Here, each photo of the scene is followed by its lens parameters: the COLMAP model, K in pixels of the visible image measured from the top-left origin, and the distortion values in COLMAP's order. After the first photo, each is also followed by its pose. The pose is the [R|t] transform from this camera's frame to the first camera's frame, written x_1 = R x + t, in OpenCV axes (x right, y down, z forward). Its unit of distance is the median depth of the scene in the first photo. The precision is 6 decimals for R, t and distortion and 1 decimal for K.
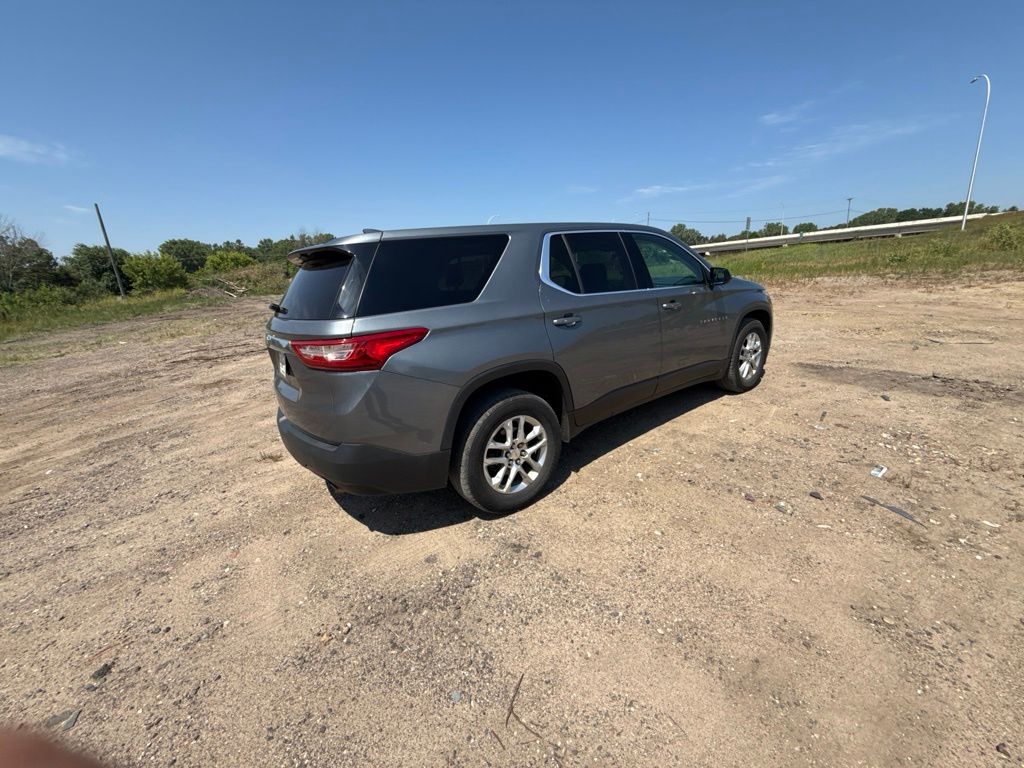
lens RADIAL K [[410.3, 0, 511.7], [0, 410.3, 382.9], [0, 0, 1]] dist [-0.001185, 0.000232]
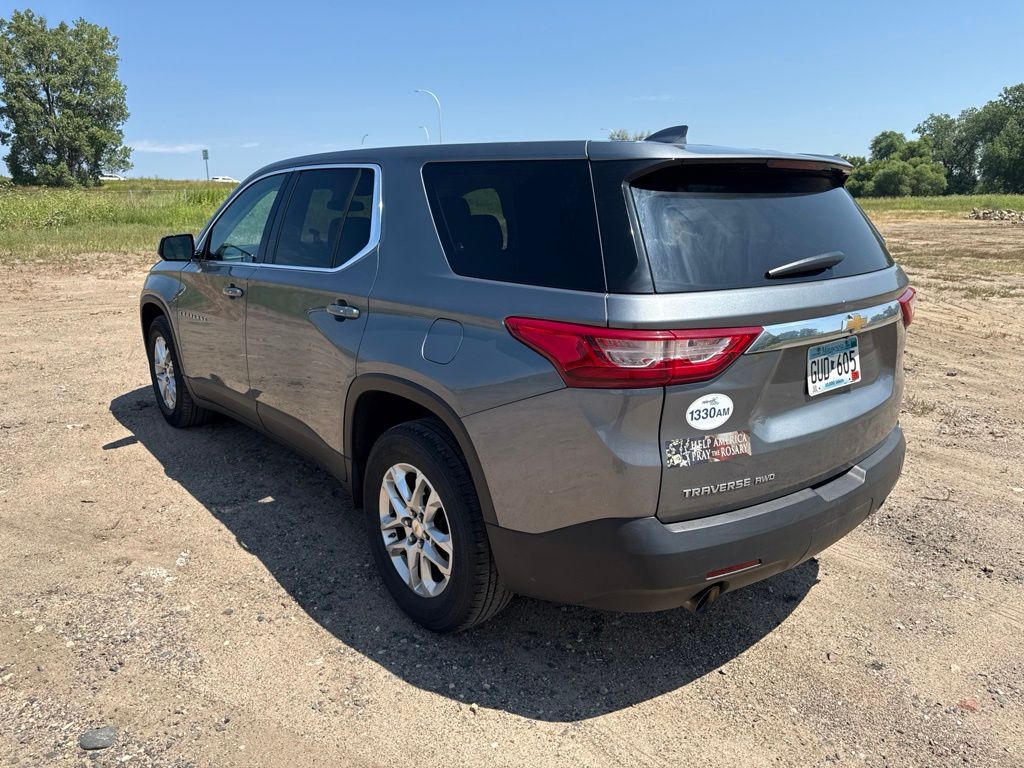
lens RADIAL K [[730.4, 0, 498.8], [0, 730.4, 383.4], [0, 0, 1]] dist [0.030673, -0.039236]
pose [[-0.041595, -0.164969, 0.985421, -1.411069], [0.268778, 0.948070, 0.170061, -0.288959], [-0.962304, 0.271933, 0.004905, 1.362122]]
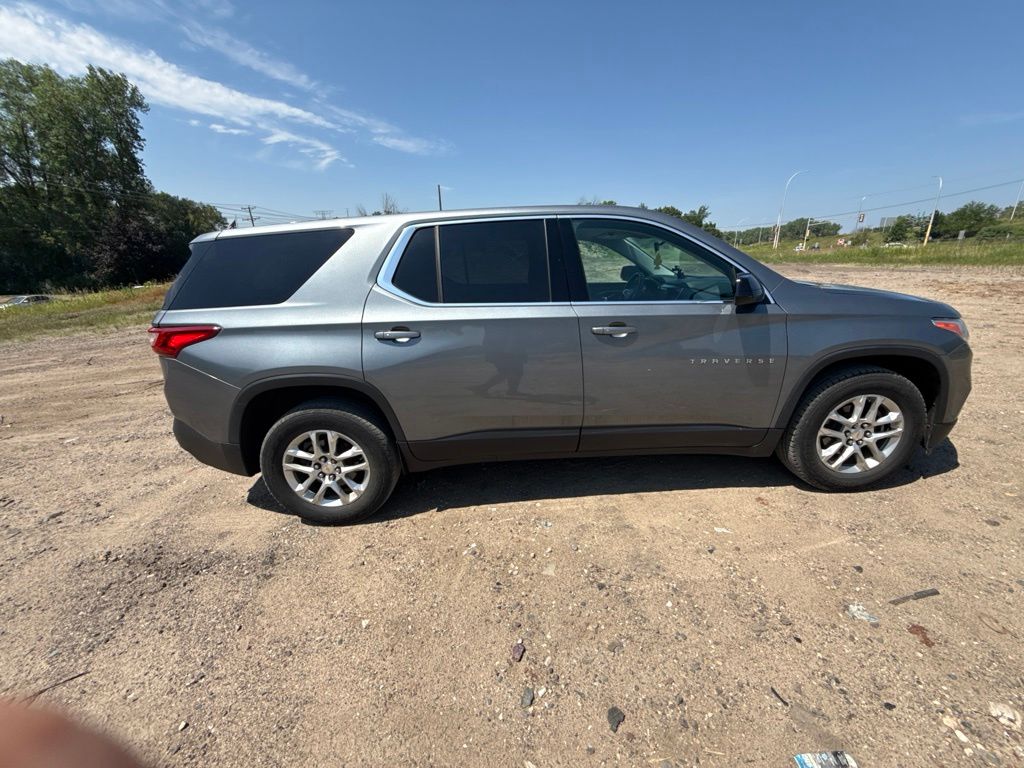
lens RADIAL K [[410.3, 0, 512.4], [0, 410.3, 381.7], [0, 0, 1]] dist [-0.001185, 0.000232]
pose [[0.807364, 0.208108, -0.552136, 0.804832], [-0.168865, 0.978093, 0.121735, -0.200873], [0.565374, -0.005048, 0.824819, 0.450406]]
